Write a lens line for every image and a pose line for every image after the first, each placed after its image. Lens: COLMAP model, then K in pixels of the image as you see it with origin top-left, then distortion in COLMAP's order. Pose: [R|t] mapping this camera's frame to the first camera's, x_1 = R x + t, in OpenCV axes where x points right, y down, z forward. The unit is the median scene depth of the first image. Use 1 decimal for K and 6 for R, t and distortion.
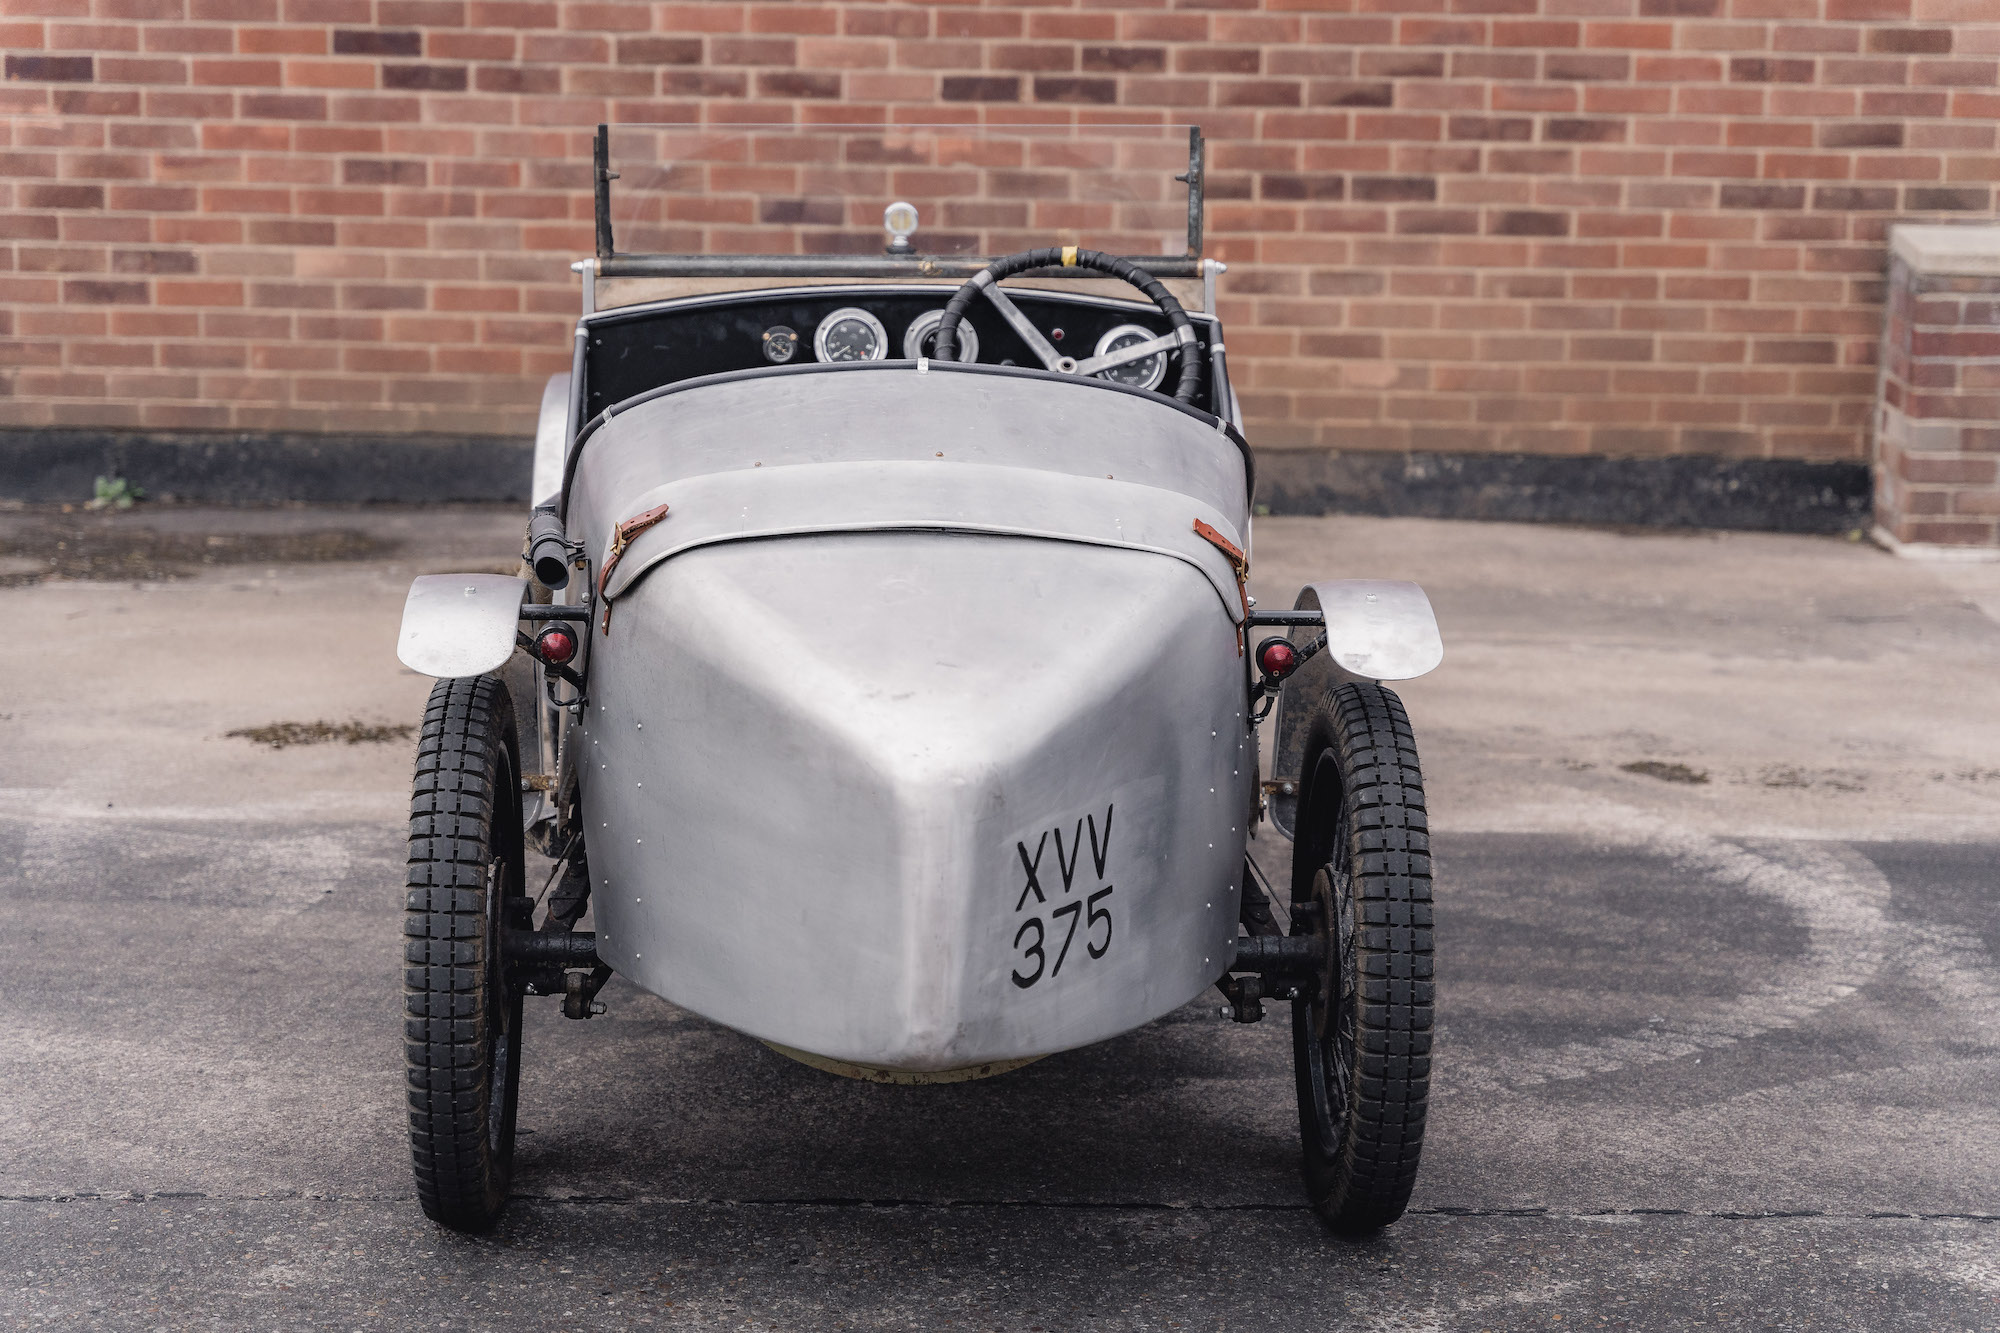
lens RADIAL K [[4004.2, 0, 1025.1], [0, 4004.2, 666.4], [0, 0, 1]] dist [0.044415, 0.000000]
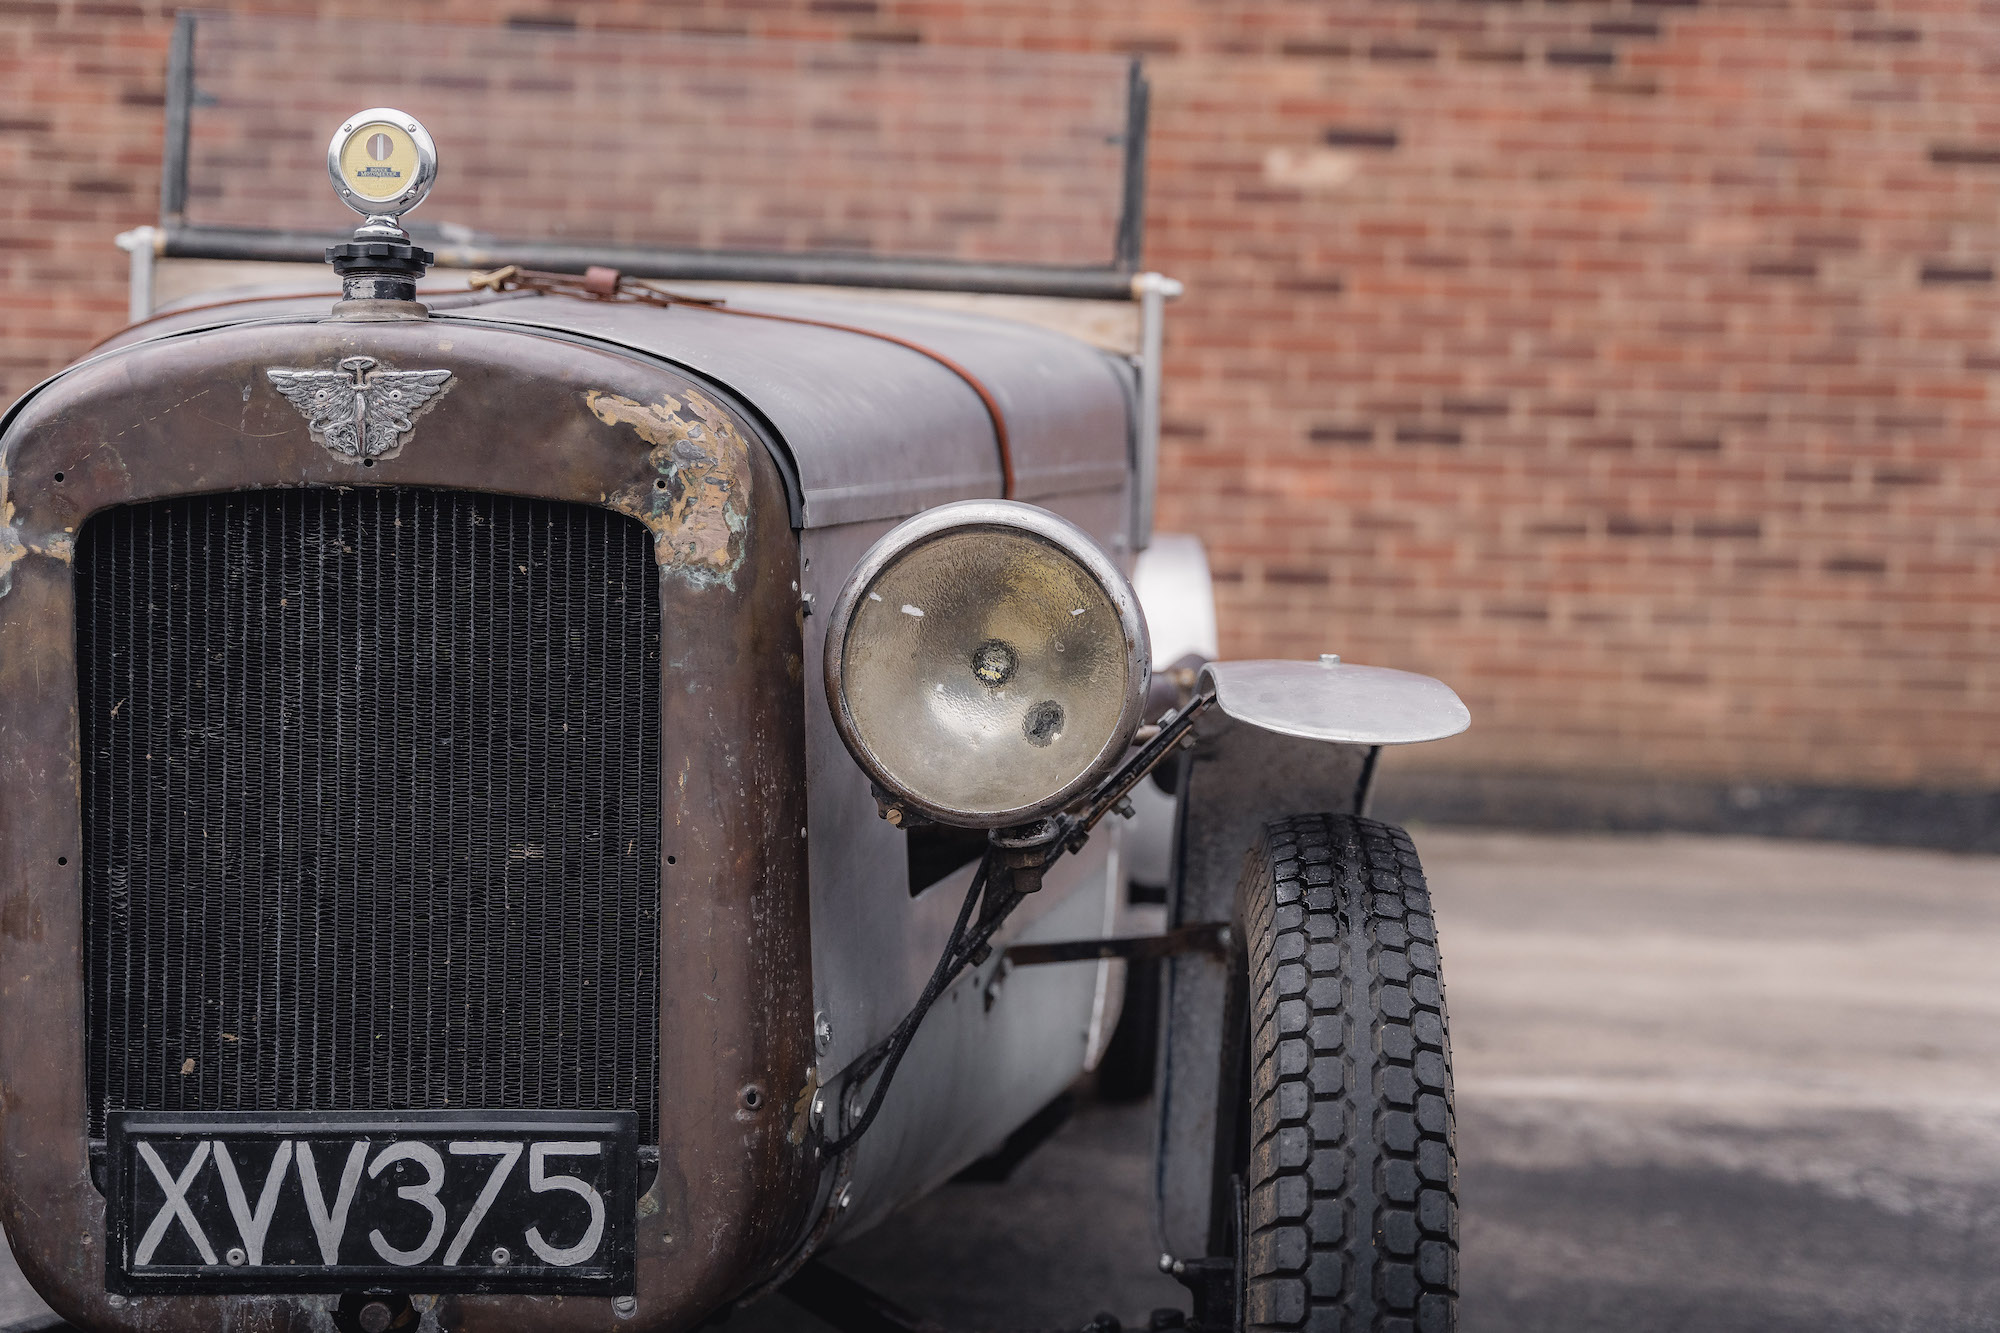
lens RADIAL K [[2577.3, 0, 1013.5], [0, 2577.3, 659.9], [0, 0, 1]] dist [0.037223, 0.000000]
pose [[0.999312, 0.012928, -0.034772, -0.074257], [-0.018119, 0.987998, -0.153398, 0.024190], [0.032371, 0.153923, 0.987553, 0.319326]]
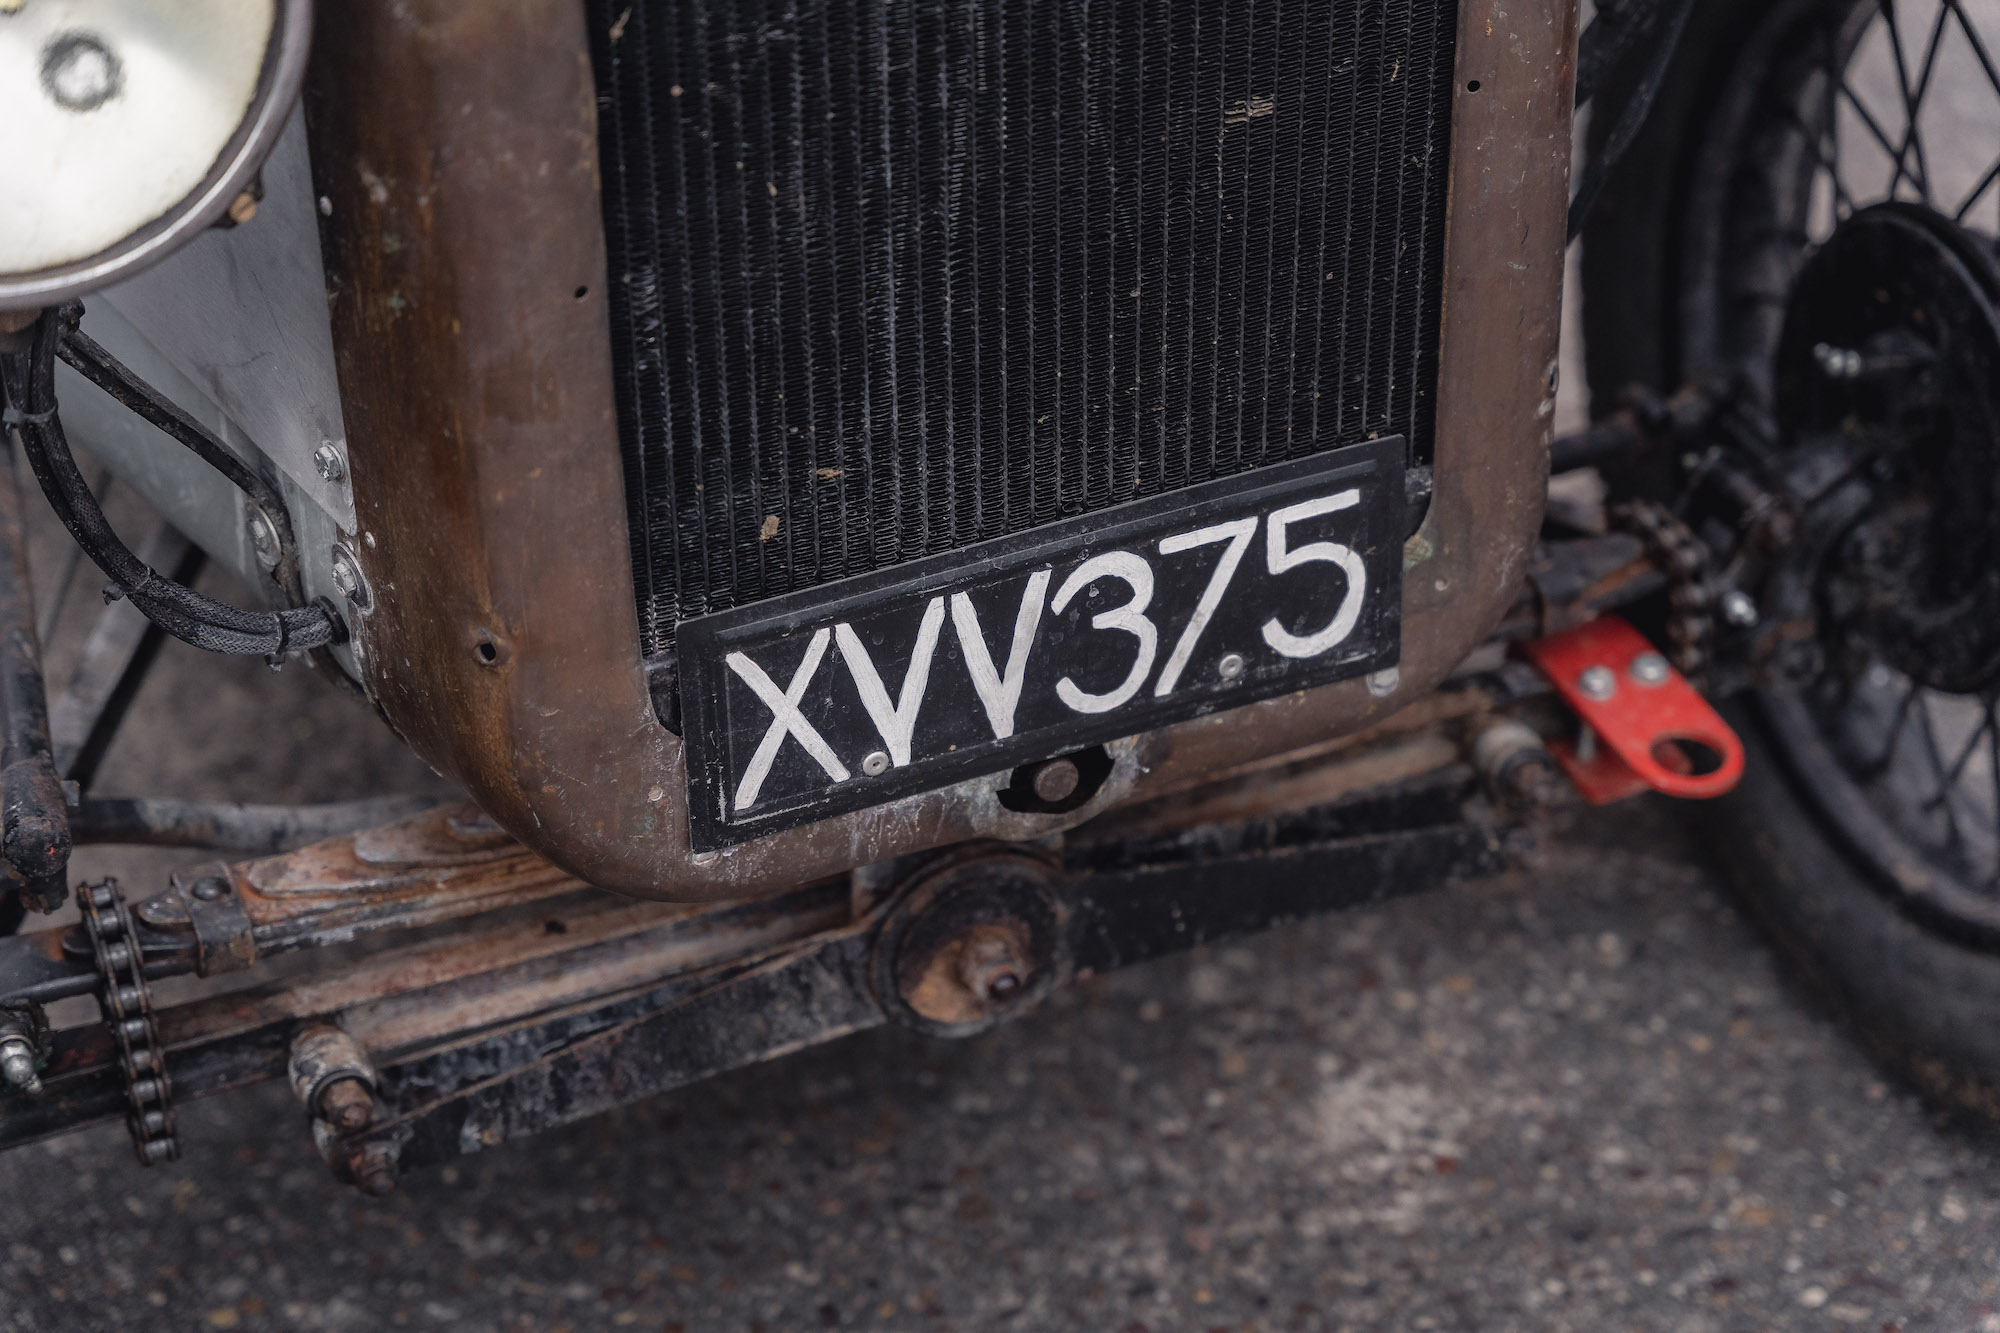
lens RADIAL K [[4004.2, 0, 1066.0], [0, 4004.2, 790.0], [0, 0, 1]] dist [0.044415, 0.000000]
pose [[0.931004, -0.220995, 0.290504, -0.160068], [0.072766, 0.892279, 0.445582, -0.029690], [-0.357682, -0.393700, 0.846796, 0.337434]]
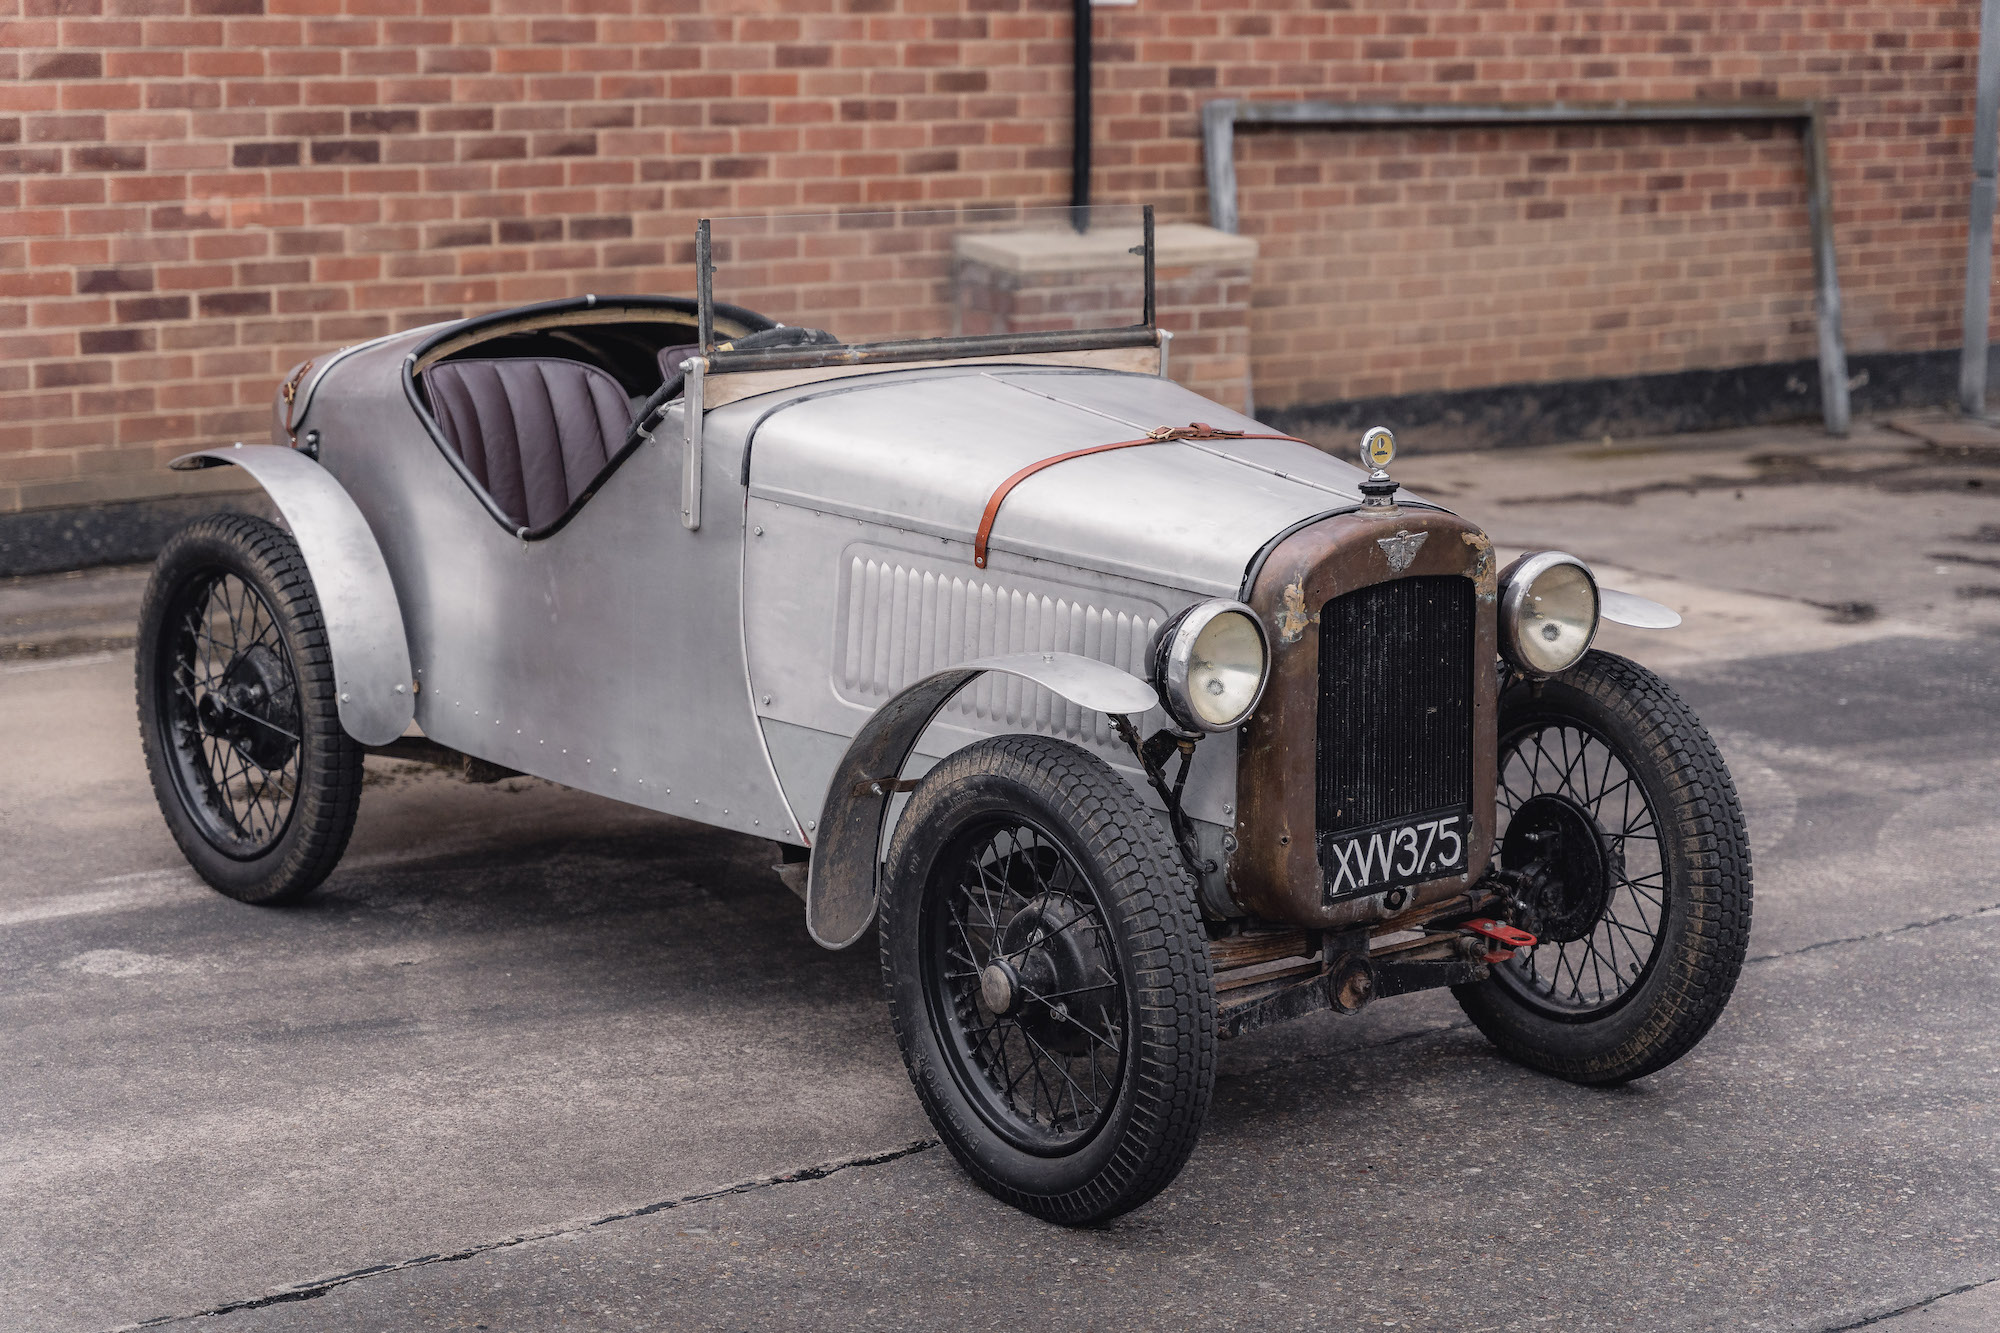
lens RADIAL K [[4004.2, 0, 1051.9], [0, 4004.2, 695.2], [0, 0, 1]] dist [0.044415, 0.000000]
pose [[0.791360, -0.125329, 0.598366, -0.500495], [0.125226, 0.991239, 0.042001, -0.020794], [-0.598388, 0.041693, 0.800121, 0.030962]]
